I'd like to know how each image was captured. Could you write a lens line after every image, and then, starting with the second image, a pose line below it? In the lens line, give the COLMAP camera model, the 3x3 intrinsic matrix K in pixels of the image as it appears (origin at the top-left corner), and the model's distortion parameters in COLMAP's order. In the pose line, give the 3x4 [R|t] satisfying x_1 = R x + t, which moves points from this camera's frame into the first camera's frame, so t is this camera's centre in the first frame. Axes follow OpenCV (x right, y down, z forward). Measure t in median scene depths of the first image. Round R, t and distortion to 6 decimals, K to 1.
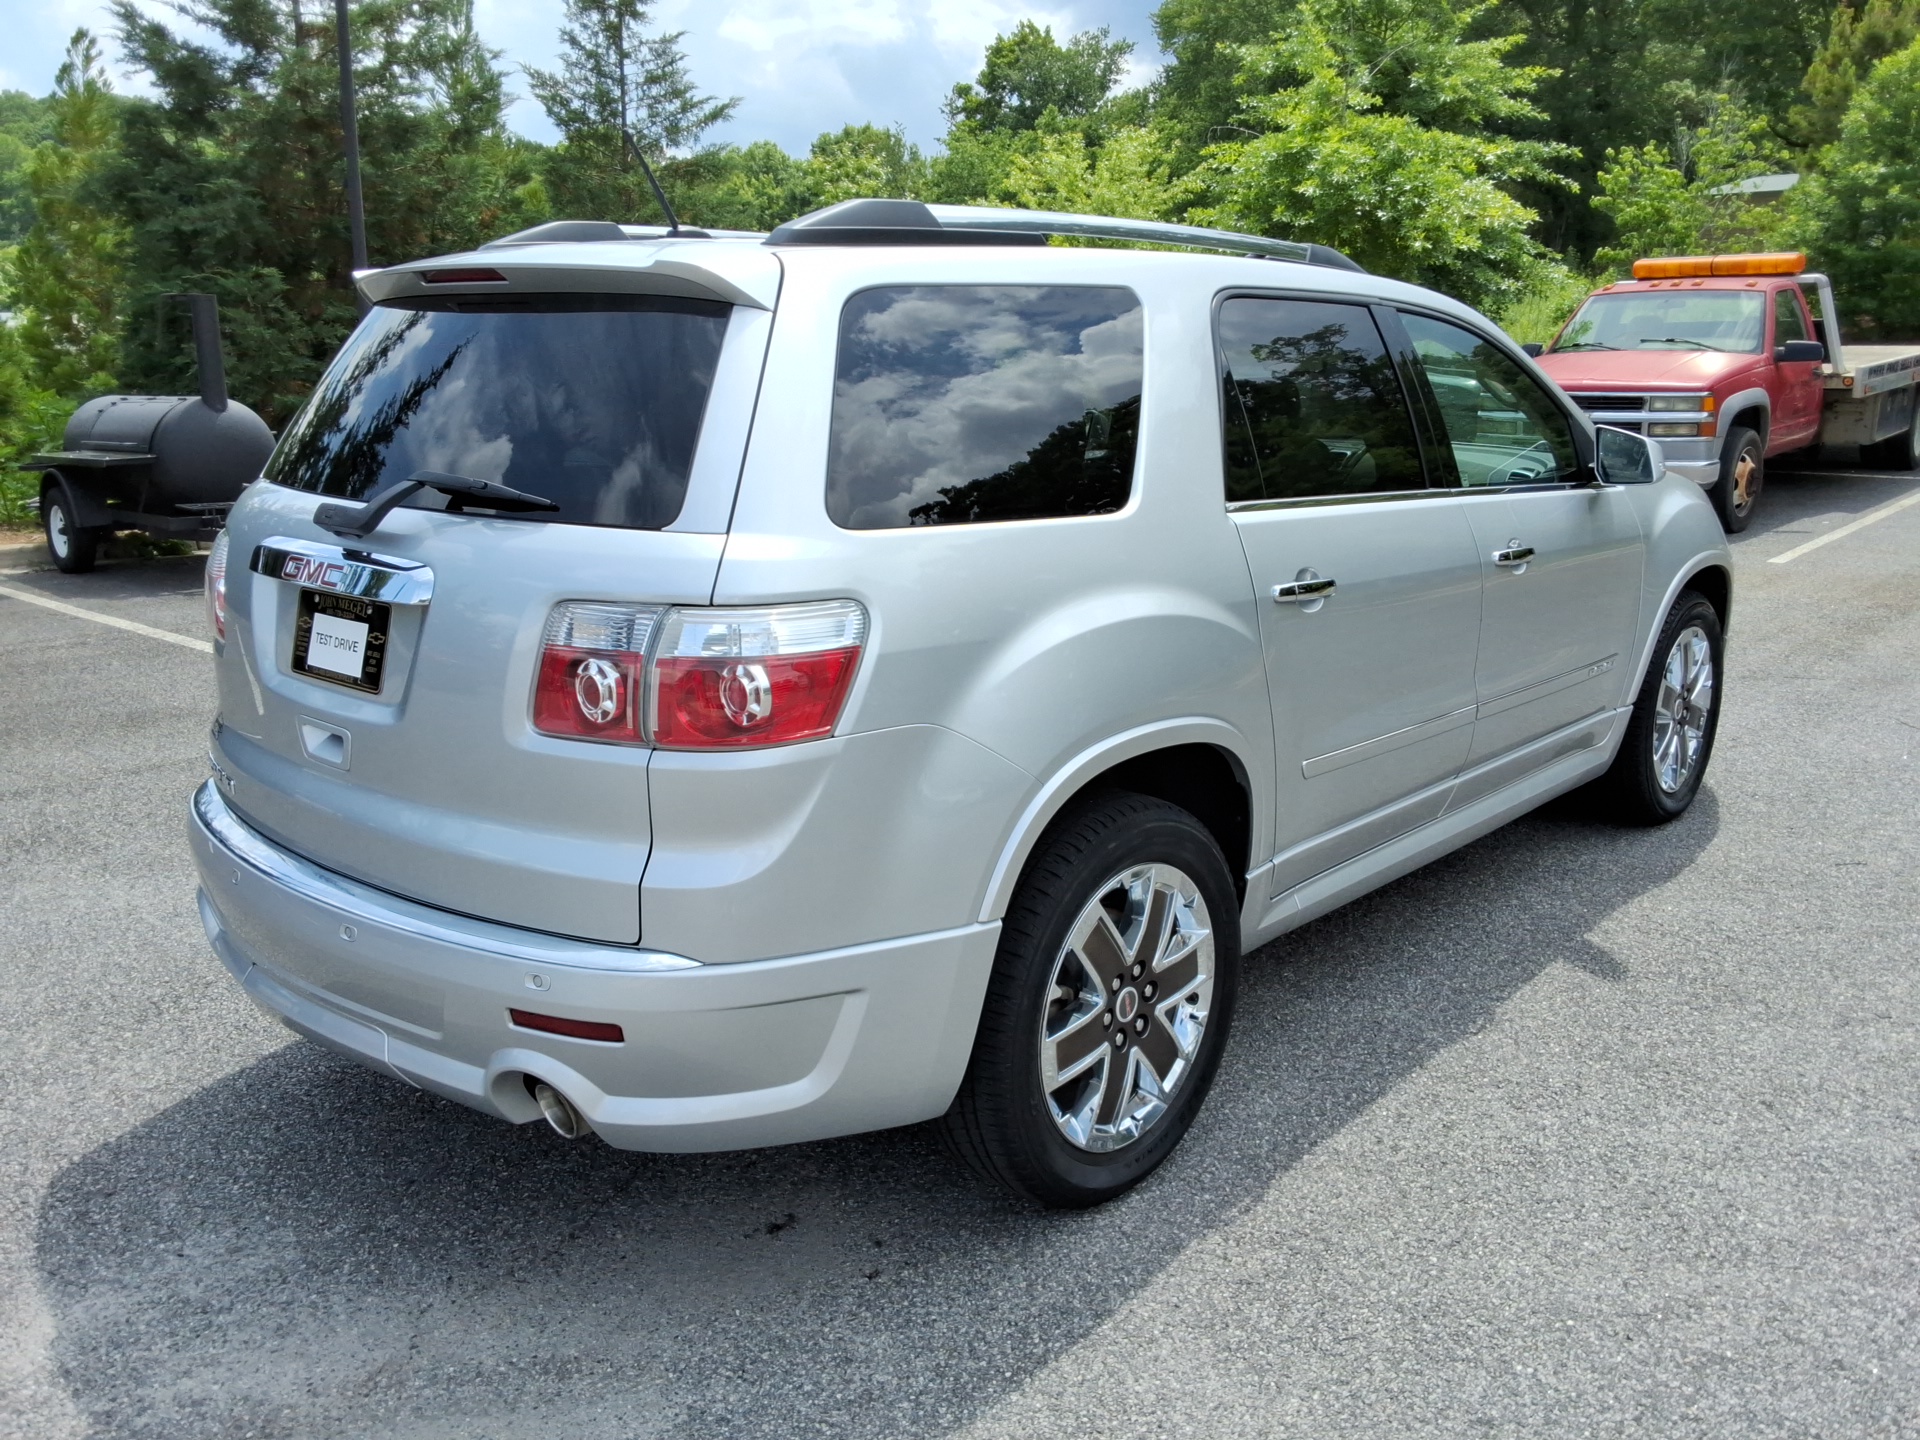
lens RADIAL K [[1548.1, 0, 962.8], [0, 1548.1, 691.2], [0, 0, 1]] dist [0.101143, -0.161697]
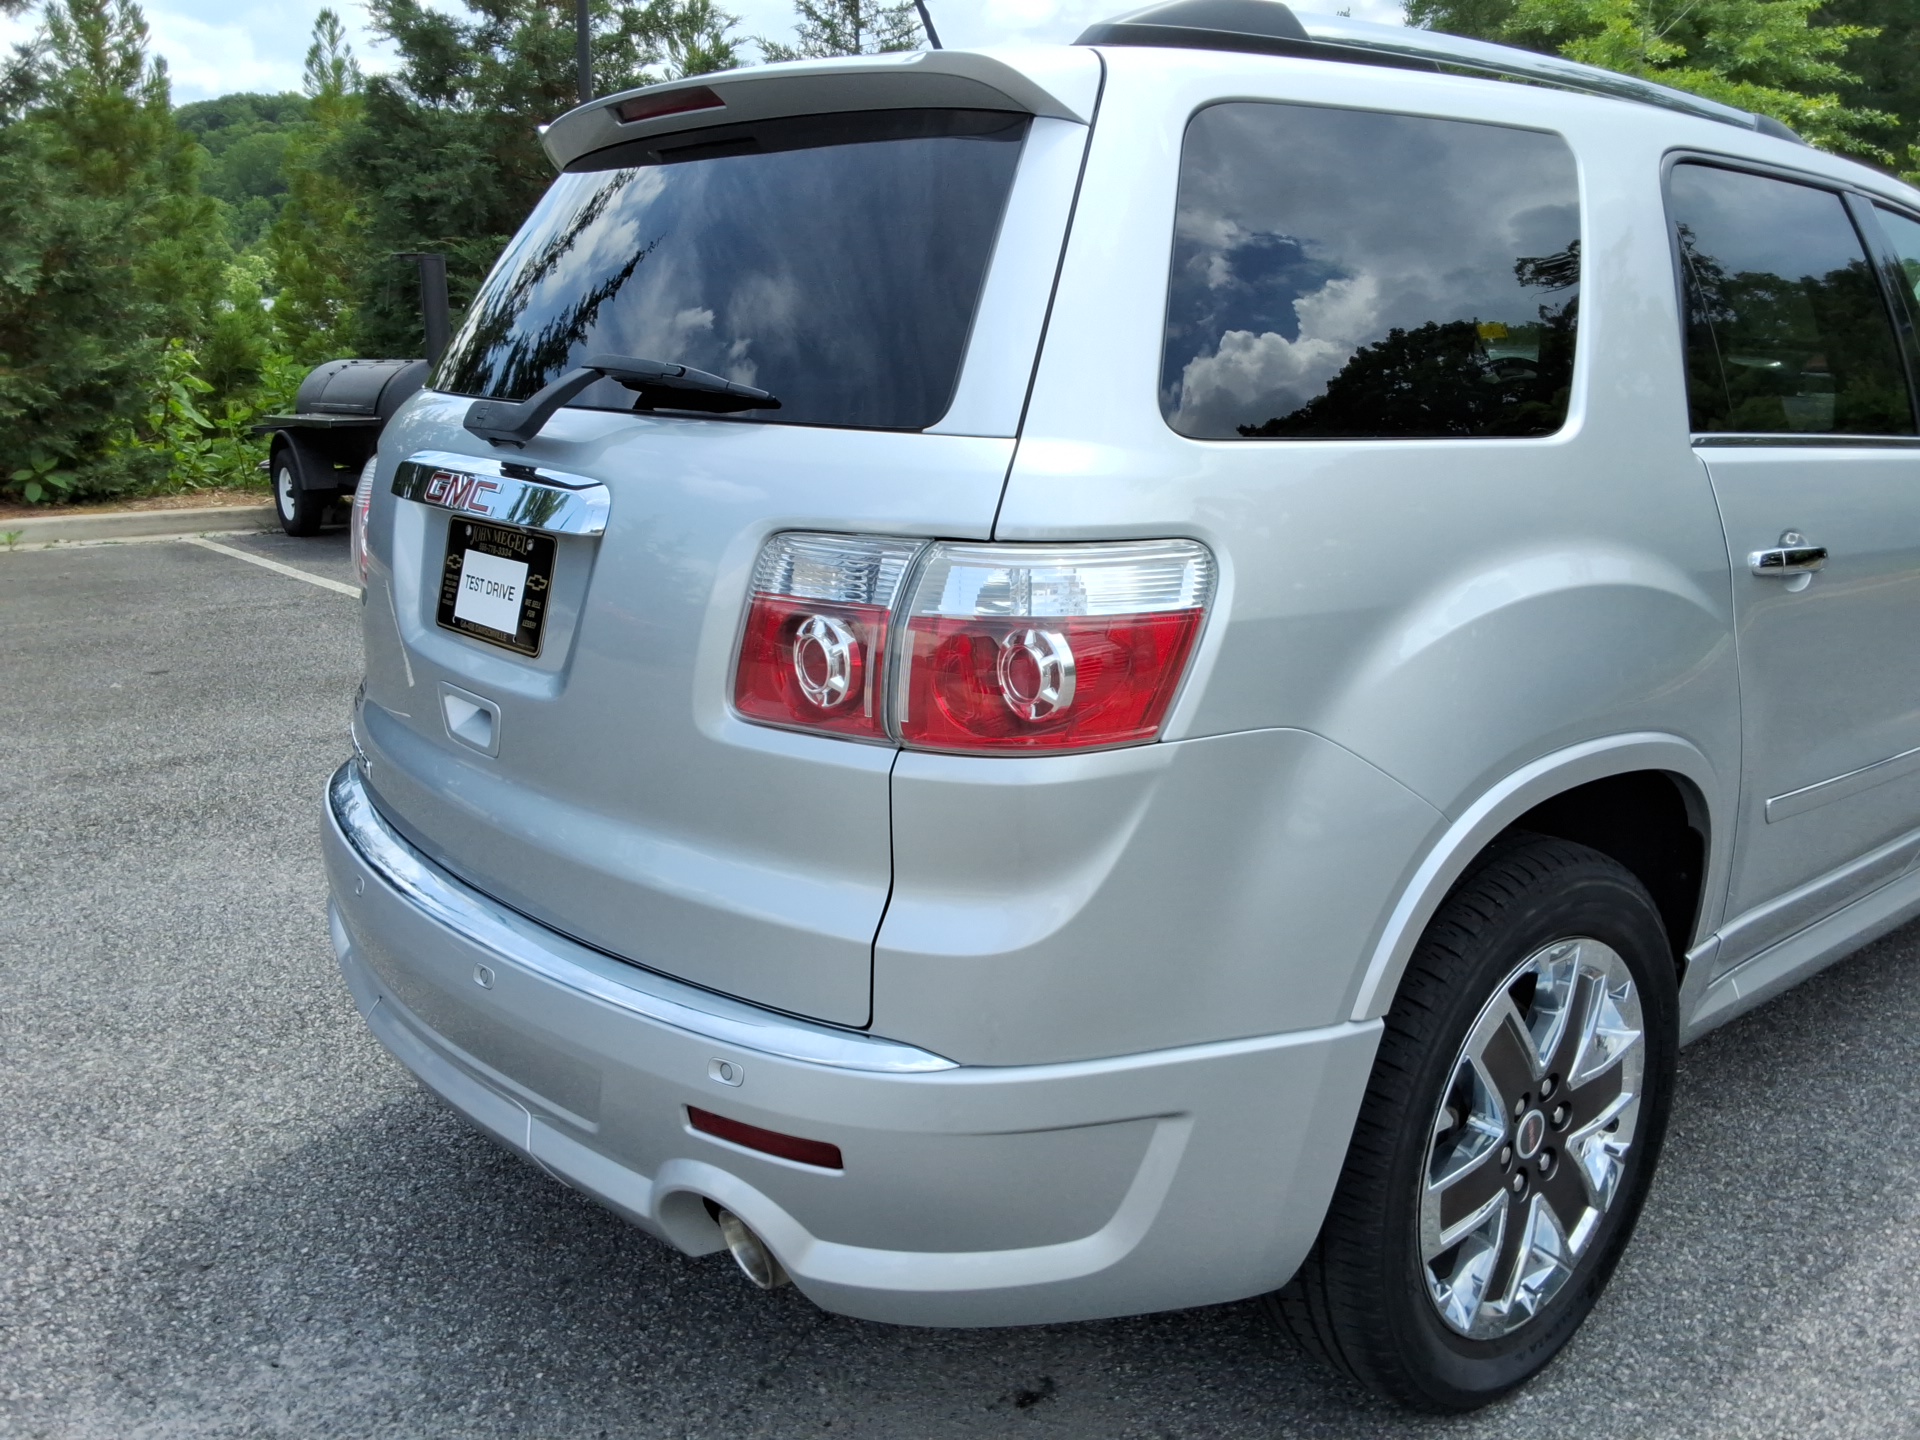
lens RADIAL K [[1548.1, 0, 962.6], [0, 1548.1, 690.5], [0, 0, 1]] dist [0.101143, -0.161697]
pose [[0.990911, 0.038164, -0.128989, -0.066114], [-0.037844, 0.999271, 0.004933, 0.005613], [0.129083, -0.000007, 0.991634, 0.253785]]
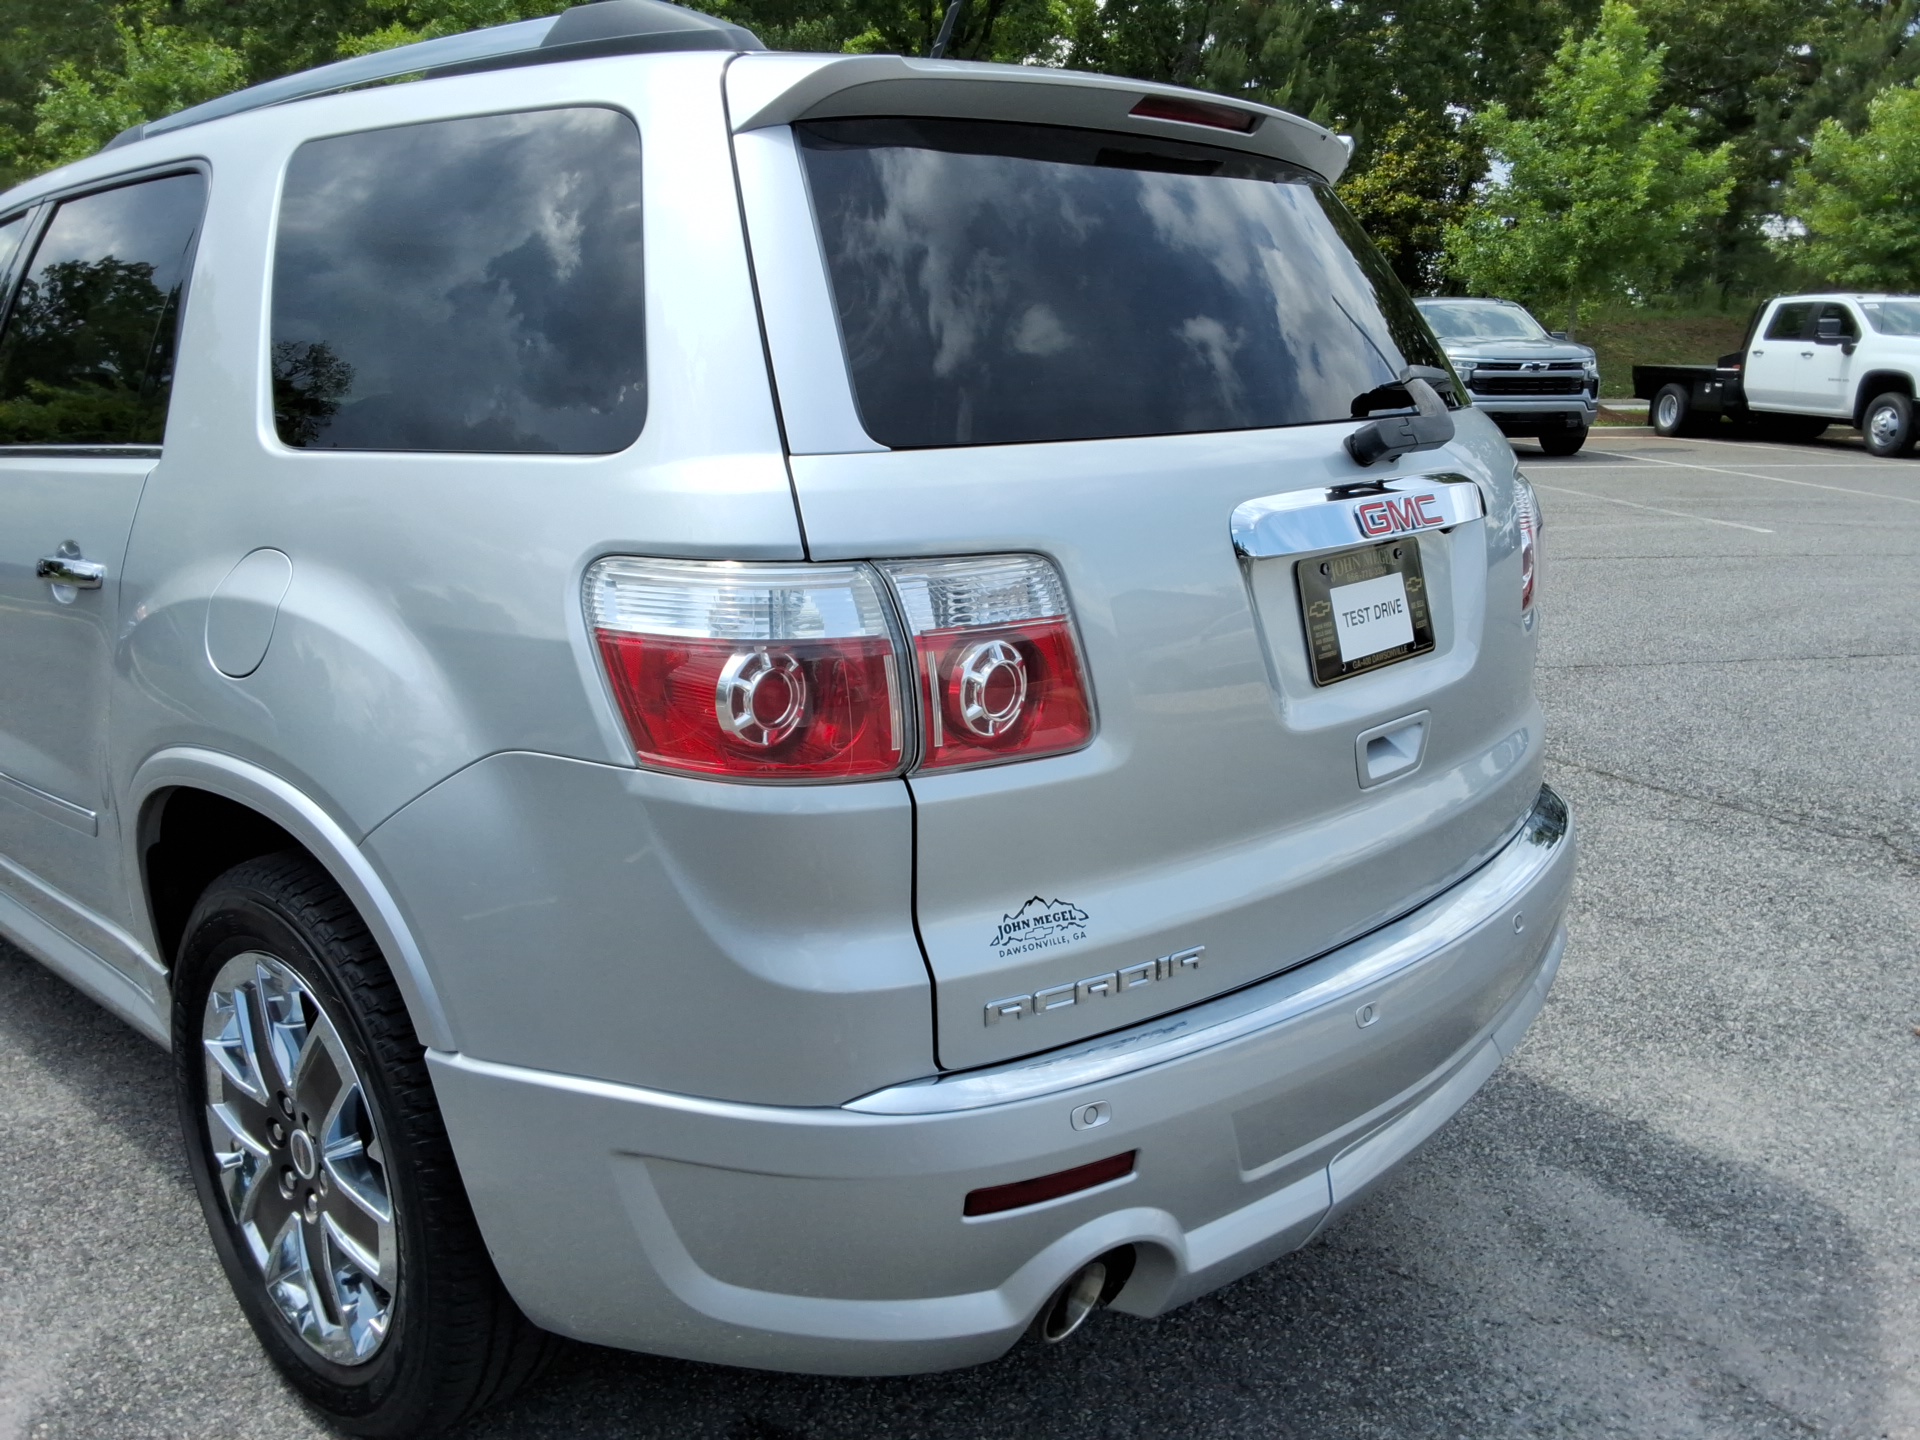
lens RADIAL K [[1548.1, 0, 993.1], [0, 1548.1, 699.6], [0, 0, 1]] dist [0.101143, -0.161697]
pose [[0.003517, -0.218693, 0.975787, -1.011624], [0.221966, 0.951622, 0.212477, -0.168444], [-0.975048, 0.215844, 0.051889, 1.038463]]
